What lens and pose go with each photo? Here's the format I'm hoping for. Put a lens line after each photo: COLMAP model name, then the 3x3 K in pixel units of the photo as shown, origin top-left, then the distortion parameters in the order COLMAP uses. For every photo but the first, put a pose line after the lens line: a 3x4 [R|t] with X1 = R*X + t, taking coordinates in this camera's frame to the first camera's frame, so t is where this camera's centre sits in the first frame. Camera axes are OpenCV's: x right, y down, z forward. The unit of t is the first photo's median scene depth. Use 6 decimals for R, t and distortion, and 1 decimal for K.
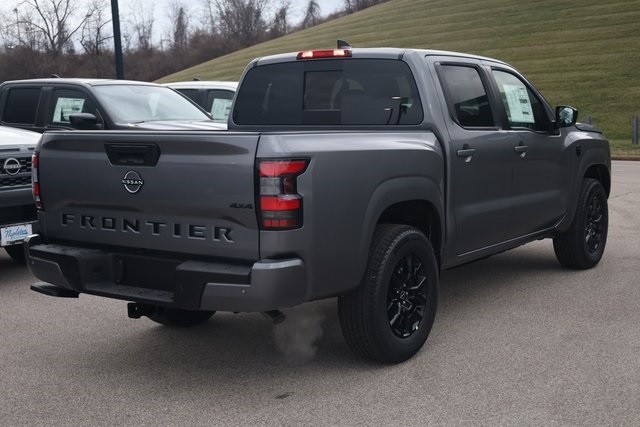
lens RADIAL K [[927.2, 0, 320.0], [0, 927.2, 213.5], [0, 0, 1]] dist [0.031811, 0.056852]
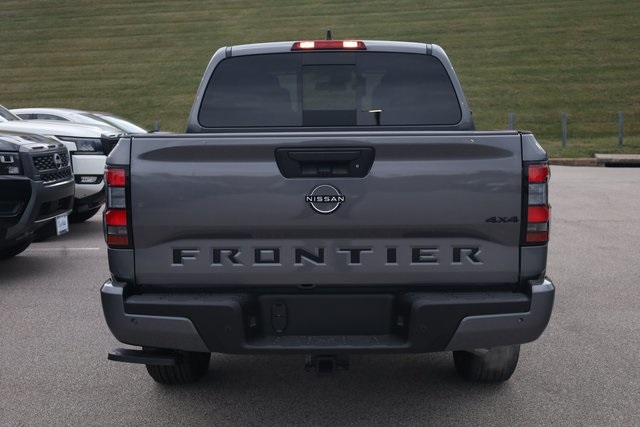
lens RADIAL K [[905.9, 0, 320.0], [0, 905.9, 213.5], [0, 0, 1]] dist [0.002505, 0.039527]
pose [[0.832326, -0.060185, 0.551009, -0.486732], [0.063907, 0.997878, 0.012460, -0.024871], [-0.550589, 0.024842, 0.834407, 0.296589]]
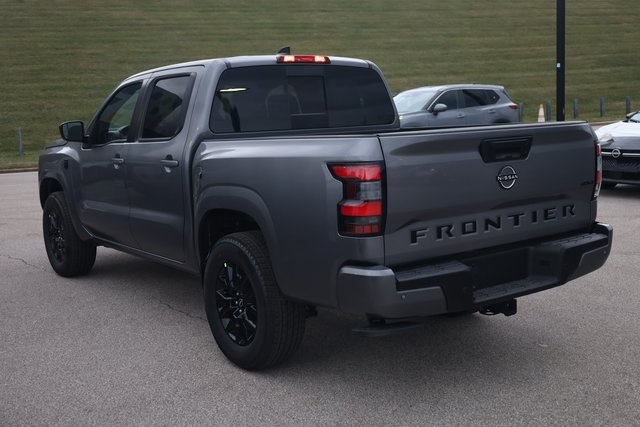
lens RADIAL K [[772.9, 0, 320.0], [0, 772.9, 213.5], [0, 0, 1]] dist [0.036011, 0.036058]
pose [[0.319580, -0.125900, 0.939158, -0.820272], [0.141150, 0.986401, 0.084202, -0.073764], [-0.936987, 0.105653, 0.333005, 0.720544]]
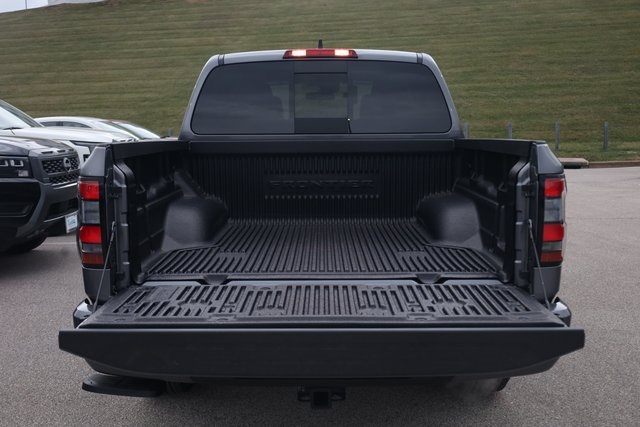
lens RADIAL K [[724.9, 0, 320.0], [0, 724.9, 213.5], [0, 0, 1]] dist [0.001074, 0.014887]
pose [[0.821085, -0.066553, 0.566913, -0.400451], [0.061263, 0.997718, 0.028397, -0.039860], [-0.567509, 0.011414, 0.823288, 0.435850]]
